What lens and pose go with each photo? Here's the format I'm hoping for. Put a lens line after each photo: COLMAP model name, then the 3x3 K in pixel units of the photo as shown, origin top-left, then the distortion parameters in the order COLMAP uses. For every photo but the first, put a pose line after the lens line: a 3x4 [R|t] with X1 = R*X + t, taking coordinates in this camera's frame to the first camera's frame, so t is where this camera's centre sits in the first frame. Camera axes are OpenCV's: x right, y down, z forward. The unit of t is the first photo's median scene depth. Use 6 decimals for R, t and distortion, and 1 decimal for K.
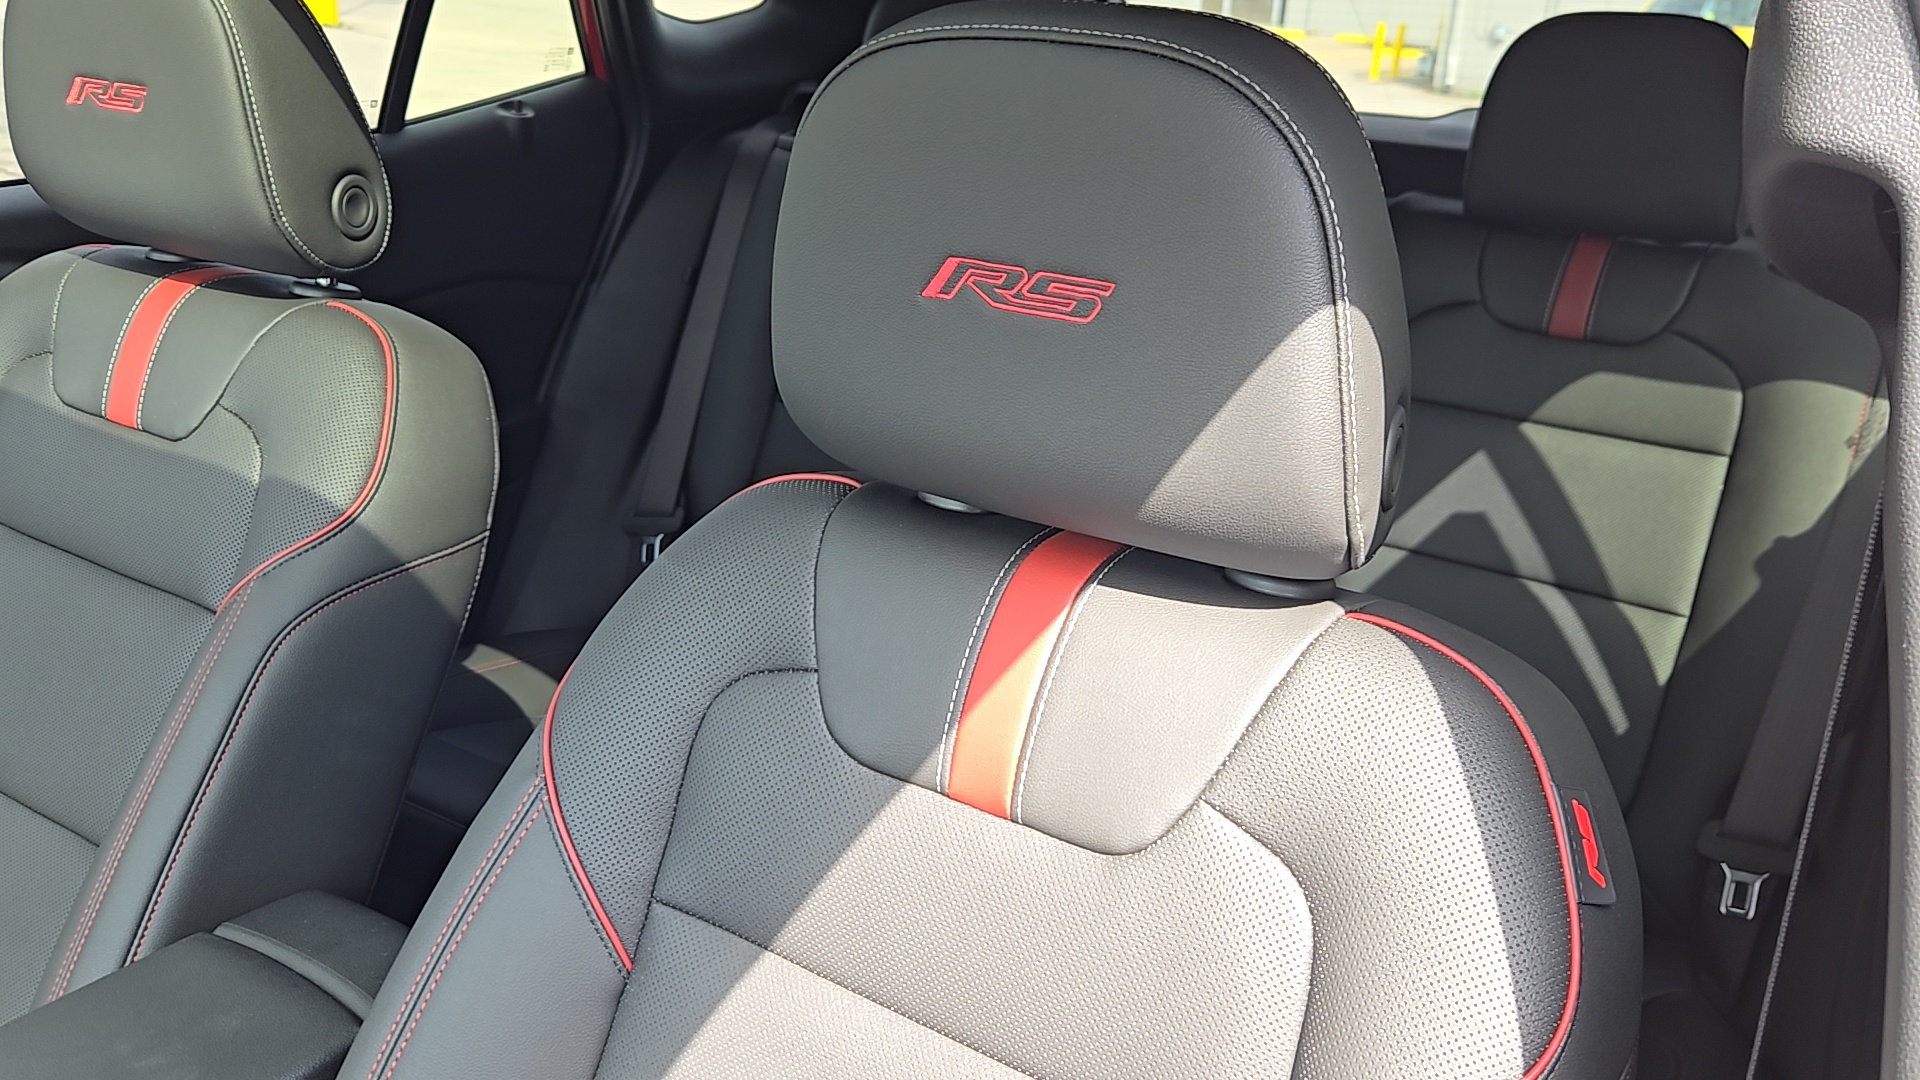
lens RADIAL K [[1589.9, 0, 960.0], [0, 1589.9, 540.0], [0, 0, 1]] dist [0.000656, -0.016868]
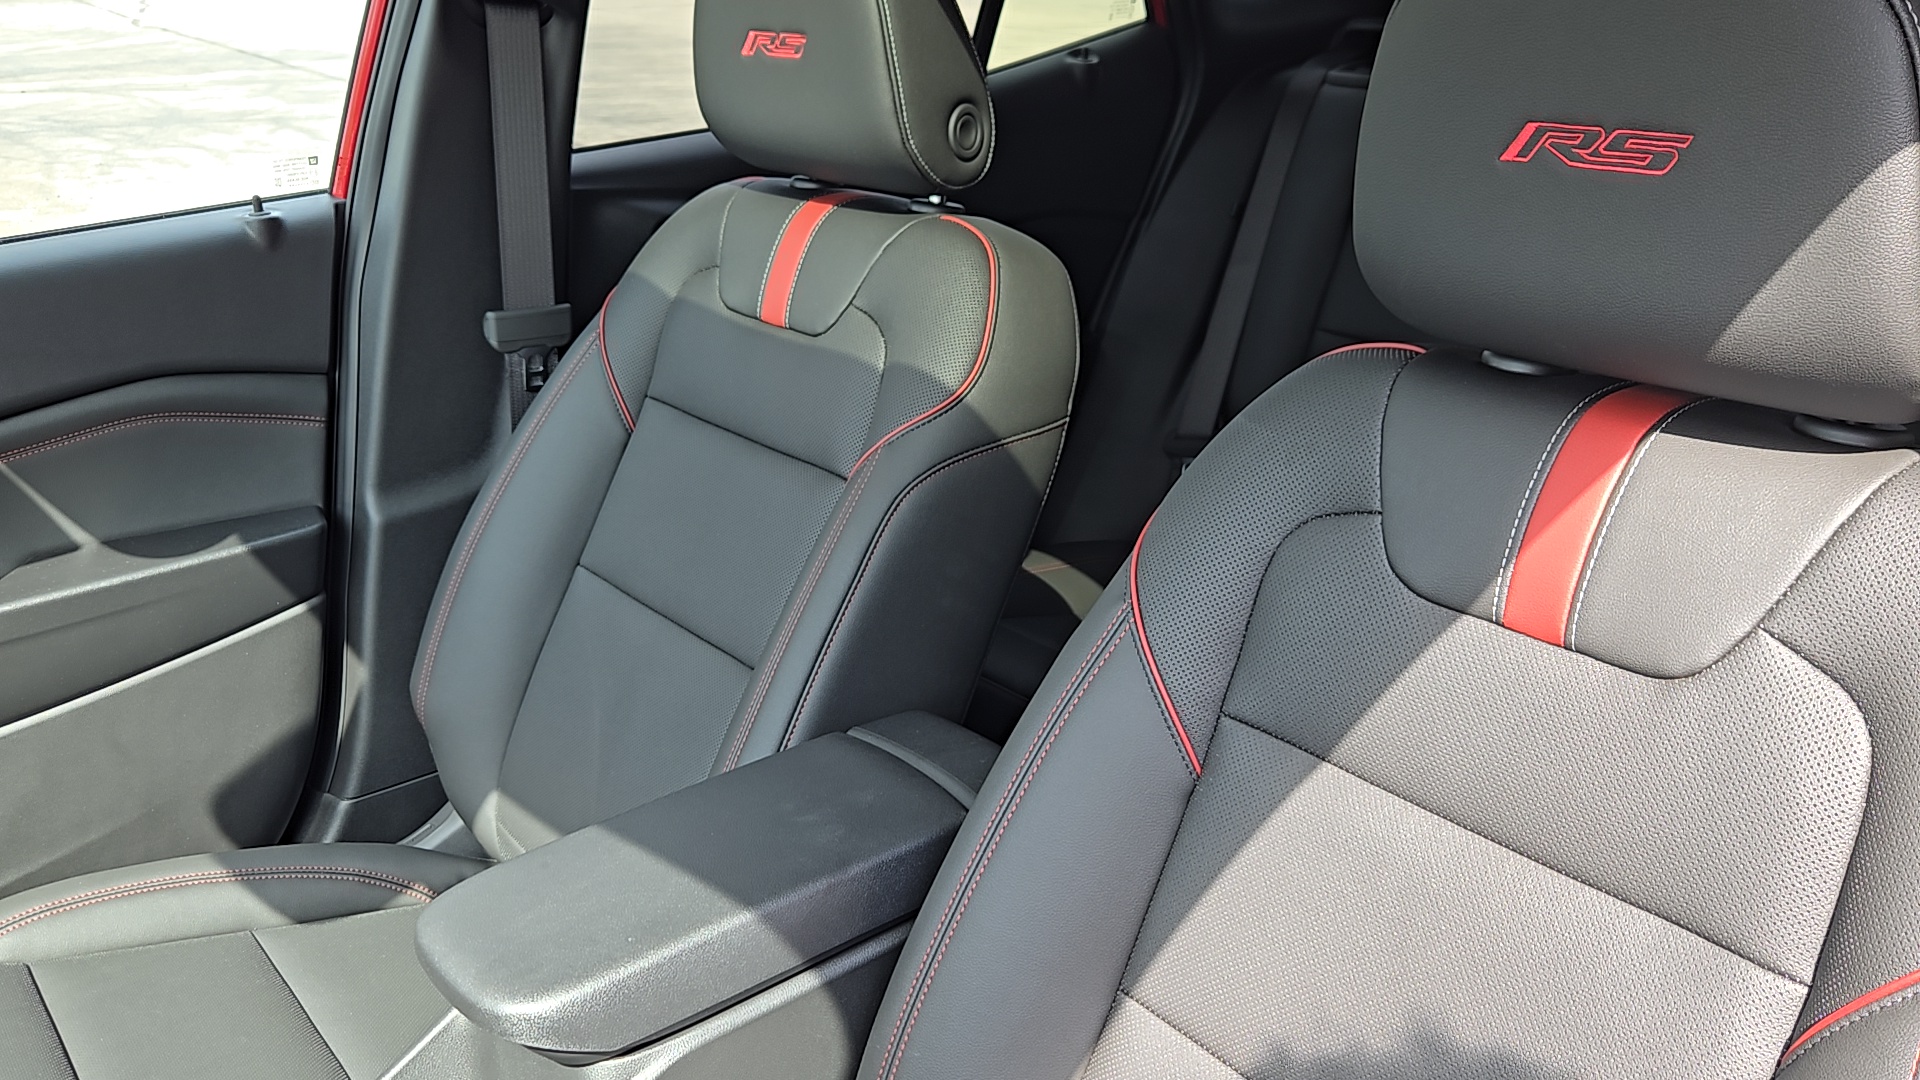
lens RADIAL K [[1589.9, 0, 960.0], [0, 1589.9, 540.0], [0, 0, 1]] dist [0.000656, -0.016868]
pose [[0.949359, 0.040009, -0.311636, -0.021105], [-0.033693, 0.999104, 0.025626, 0.077847], [0.312382, -0.013829, 0.949856, -0.135861]]
